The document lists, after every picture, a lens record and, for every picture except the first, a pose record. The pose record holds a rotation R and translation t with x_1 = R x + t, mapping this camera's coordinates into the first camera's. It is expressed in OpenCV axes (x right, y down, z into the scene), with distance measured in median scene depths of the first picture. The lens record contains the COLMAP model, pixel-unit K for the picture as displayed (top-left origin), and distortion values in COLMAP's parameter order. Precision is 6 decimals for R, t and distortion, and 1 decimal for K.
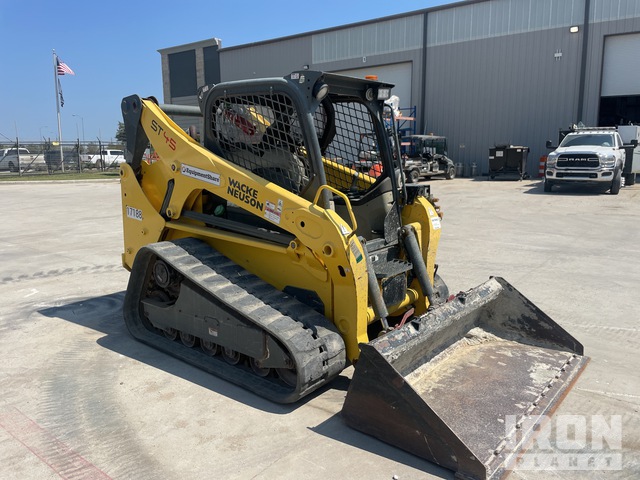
lens RADIAL K [[487.1, 0, 317.8], [0, 487.1, 223.8], [0, 0, 1]] dist [0.009102, 0.001340]
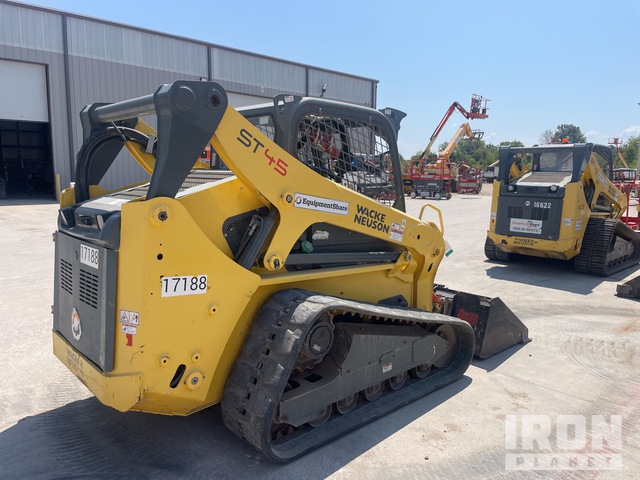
lens RADIAL K [[487.1, 0, 317.8], [0, 487.1, 223.8], [0, 0, 1]] dist [0.009102, 0.001340]
pose [[0.150123, -0.093800, 0.984208, -1.147152], [0.143138, 0.987063, 0.072239, -0.140983], [-0.978251, 0.130033, 0.161607, 0.952152]]
